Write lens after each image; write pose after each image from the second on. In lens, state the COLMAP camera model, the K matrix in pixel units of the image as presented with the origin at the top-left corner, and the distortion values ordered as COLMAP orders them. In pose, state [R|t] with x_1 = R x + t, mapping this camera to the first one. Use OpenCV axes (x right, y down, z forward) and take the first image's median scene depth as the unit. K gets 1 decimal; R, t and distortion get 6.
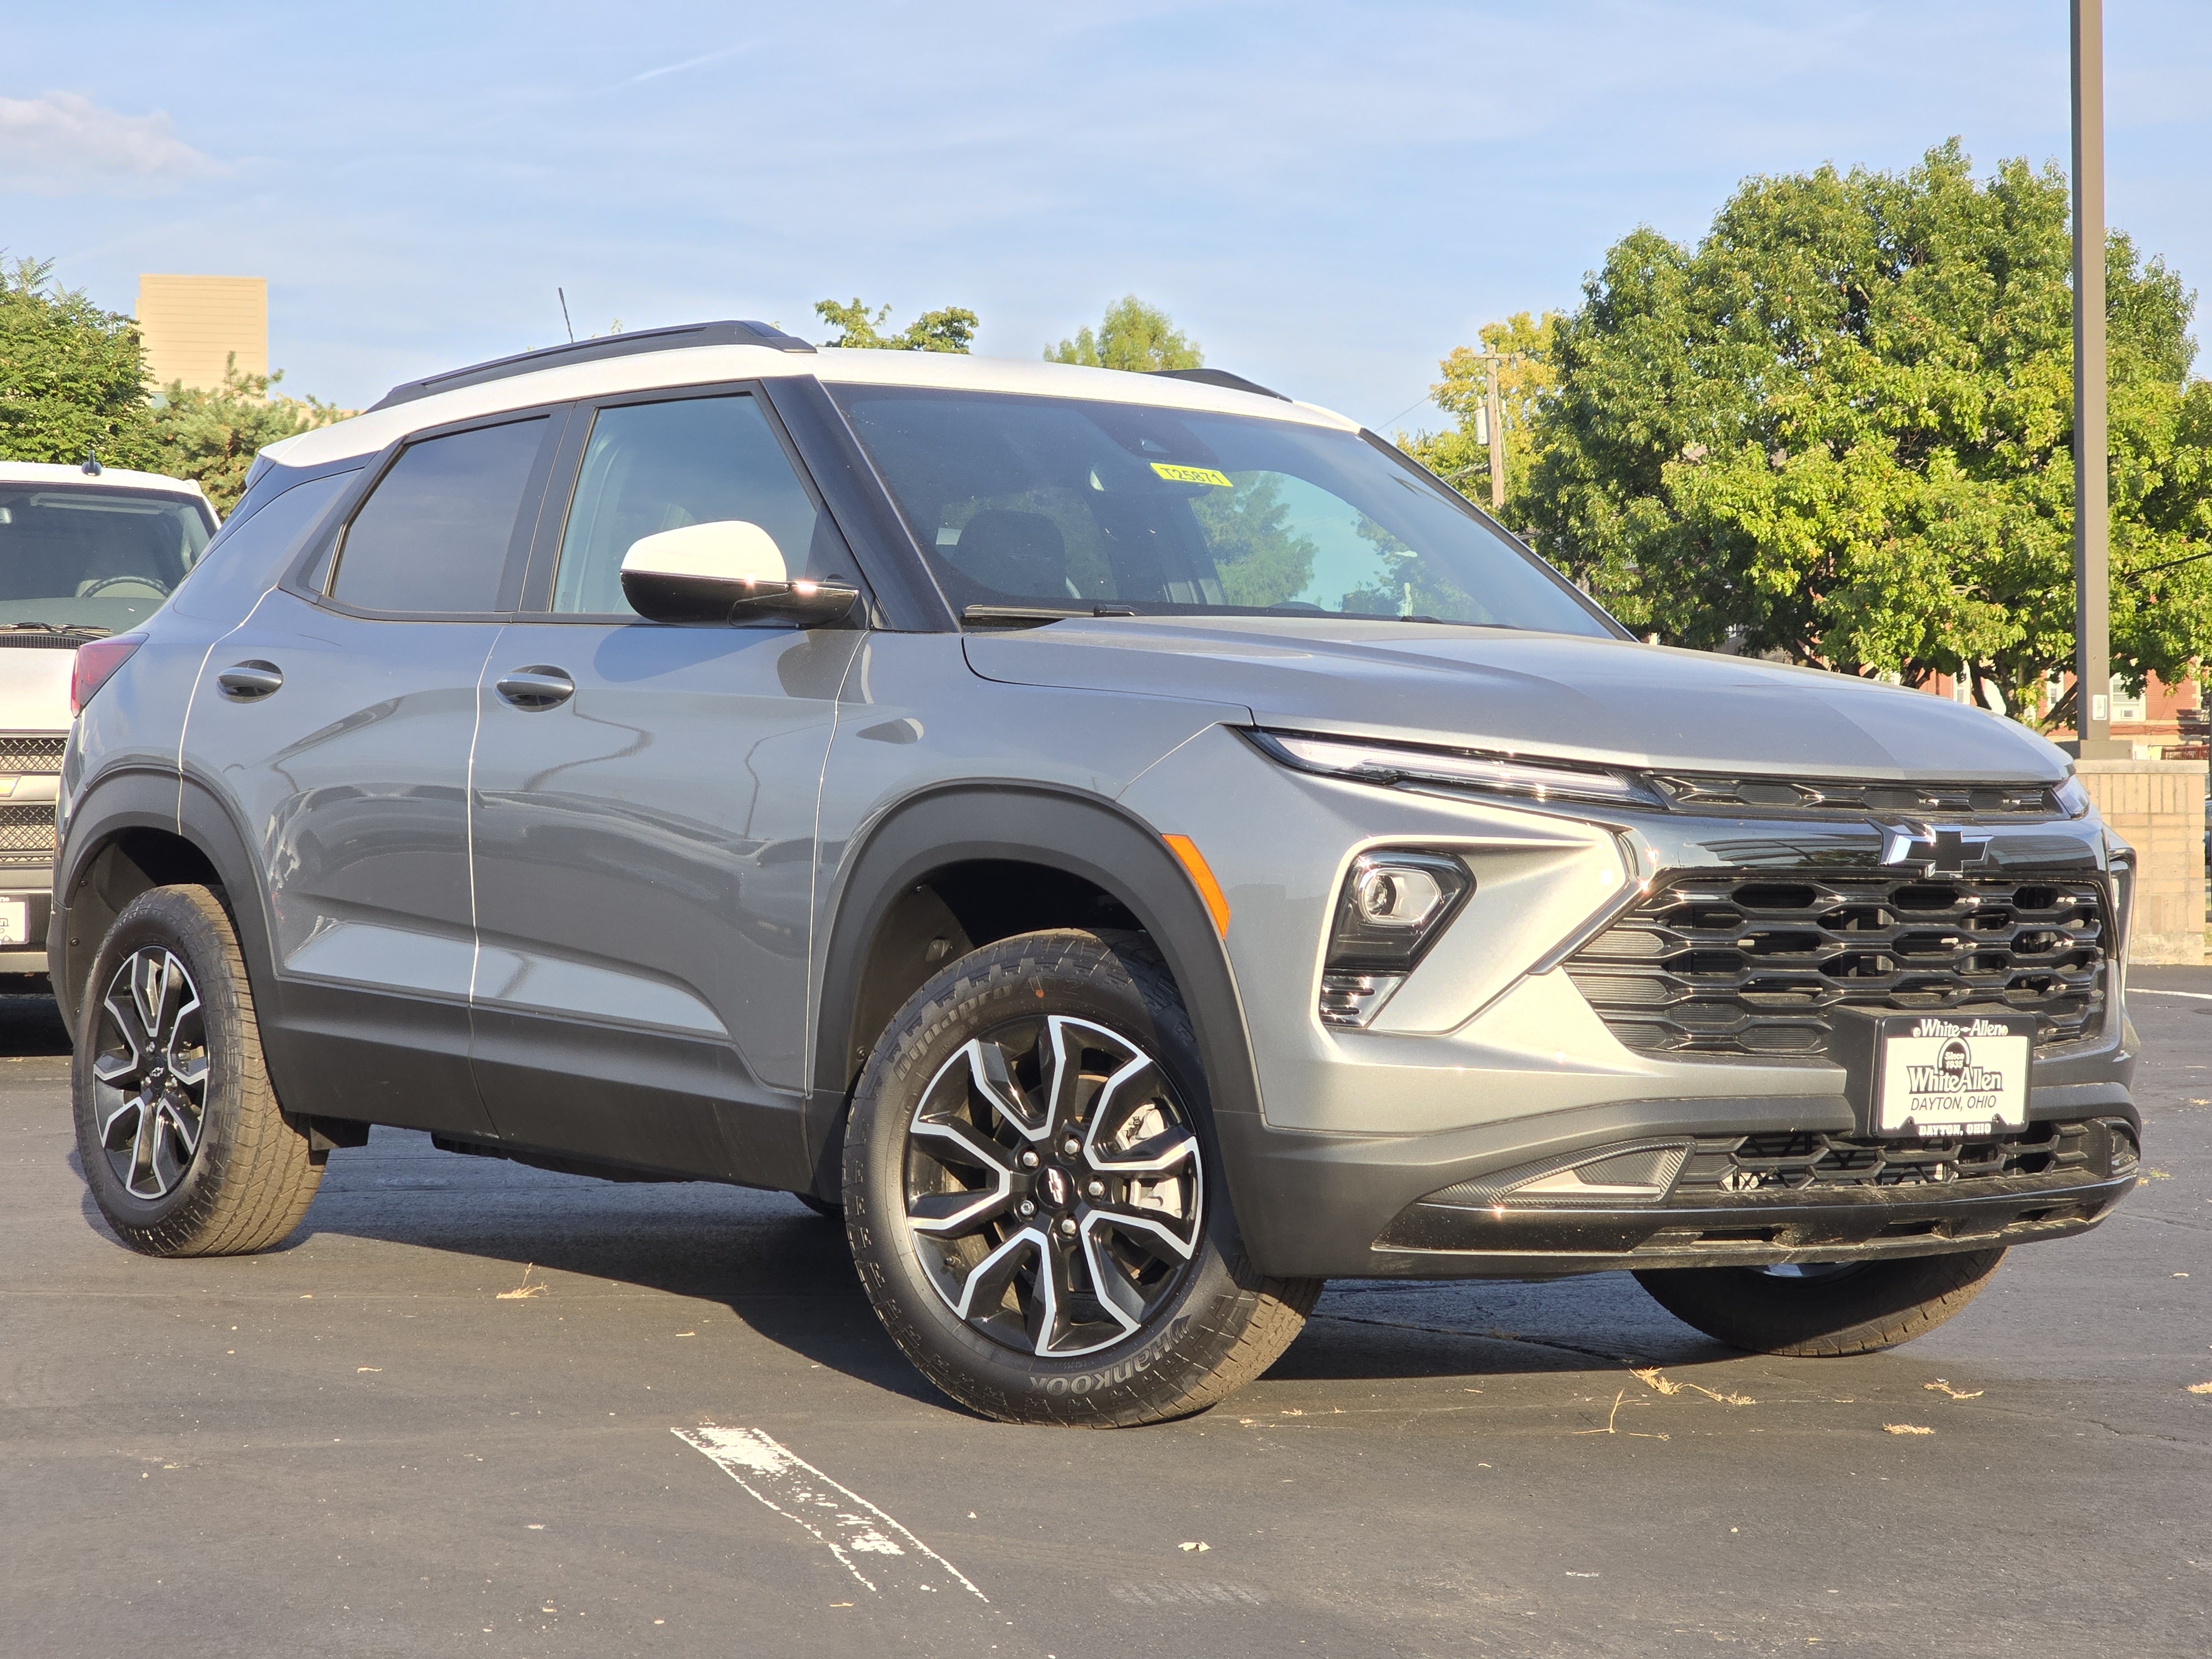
lens RADIAL K [[4423.0, 0, 1106.3], [0, 4423.0, 828.7], [0, 0, 1]] dist [-0.146740, 0.000000]
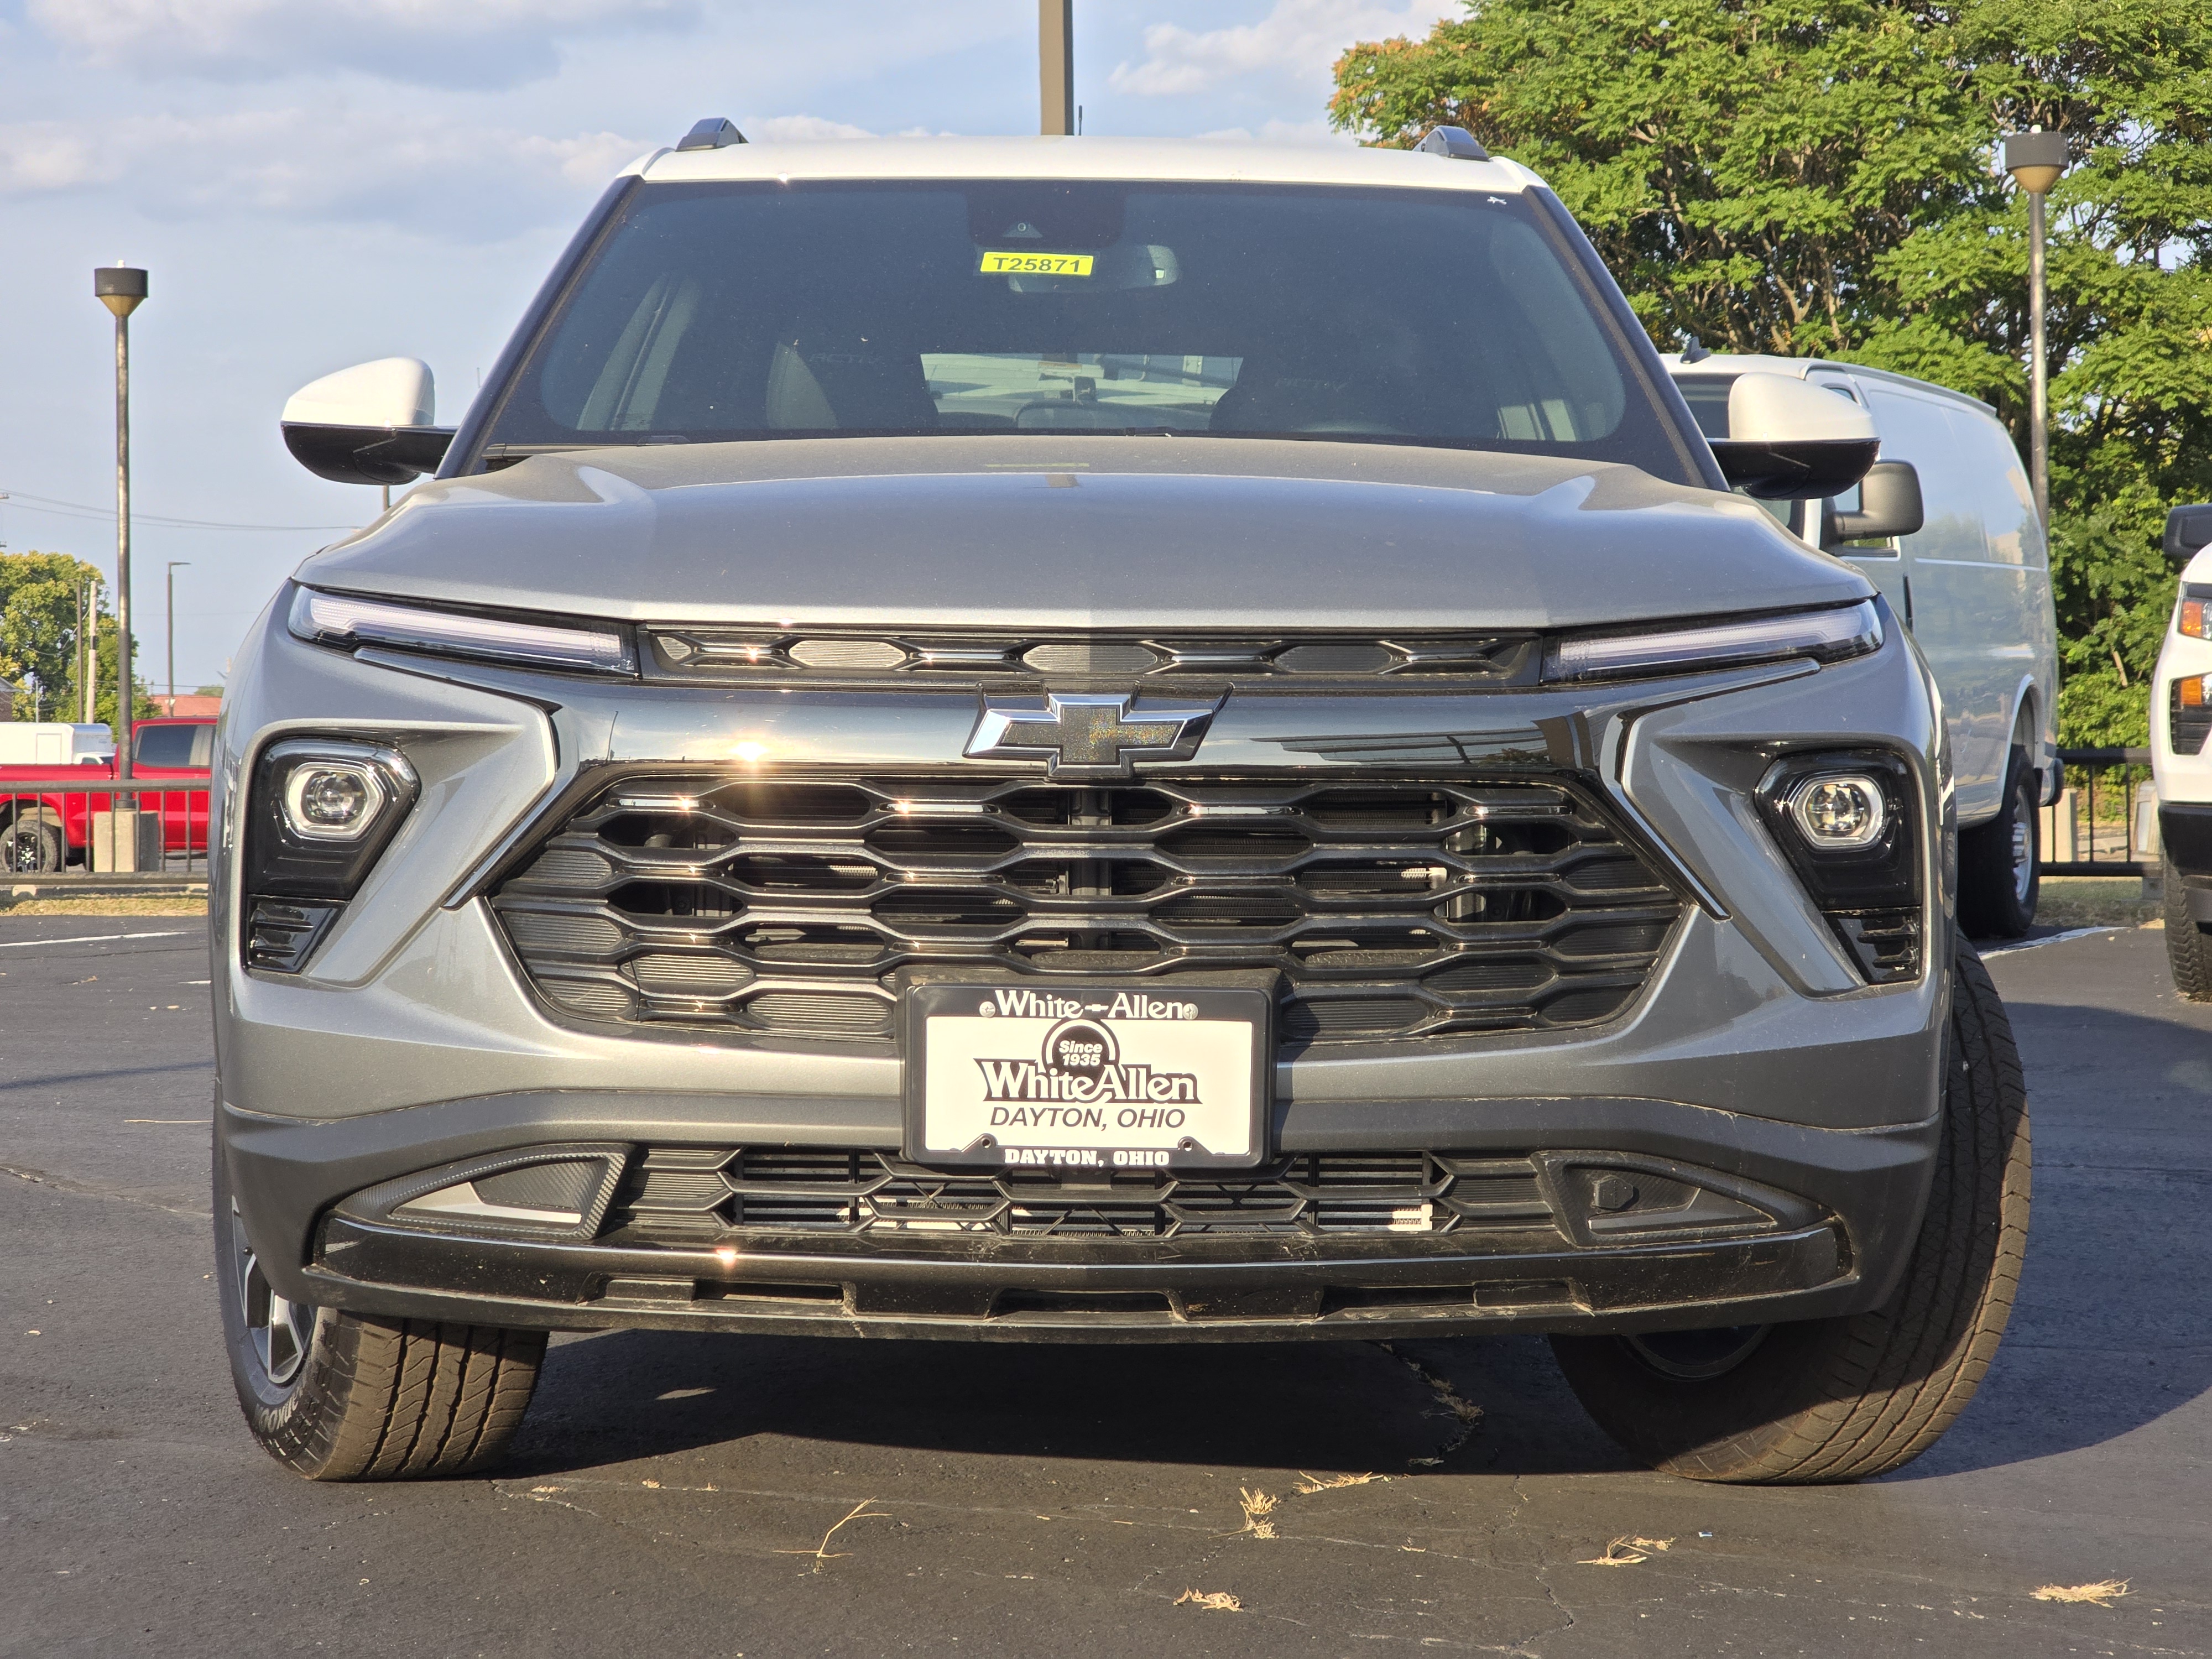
lens RADIAL K [[4423.0, 0, 1106.0], [0, 4423.0, 830.1], [0, 0, 1]] dist [-0.146740, 0.000000]
pose [[0.786172, 0.003127, -0.617999, 0.606551], [0.006943, 0.999879, 0.013891, 0.009902], [0.617968, -0.015212, 0.786056, 0.479665]]
